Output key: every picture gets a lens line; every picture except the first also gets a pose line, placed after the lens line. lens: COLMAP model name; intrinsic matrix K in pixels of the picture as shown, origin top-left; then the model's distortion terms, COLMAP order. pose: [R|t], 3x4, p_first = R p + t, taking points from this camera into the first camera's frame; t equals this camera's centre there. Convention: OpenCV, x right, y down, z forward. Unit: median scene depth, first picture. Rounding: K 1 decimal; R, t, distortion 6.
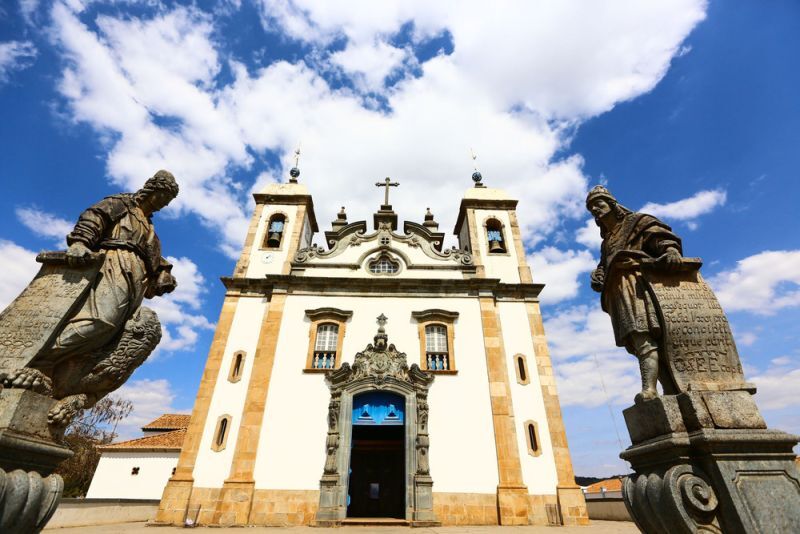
lens RADIAL K [[2013.0, 0, 399.9], [0, 2013.0, 267.5], [0, 0, 1]] dist [-0.383857, 0.000000]
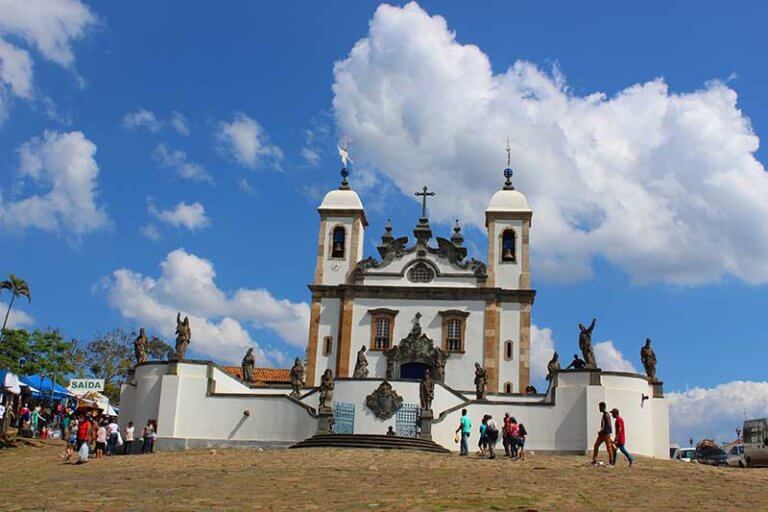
lens RADIAL K [[1932.5, 0, 384.1], [0, 1932.5, 255.7], [0, 0, 1]] dist [-0.383857, 0.000000]
pose [[0.999453, 0.018823, -0.027202, 0.003576], [-0.018765, 0.999821, 0.002390, -0.019341], [0.027242, -0.001878, 0.999627, -0.380616]]
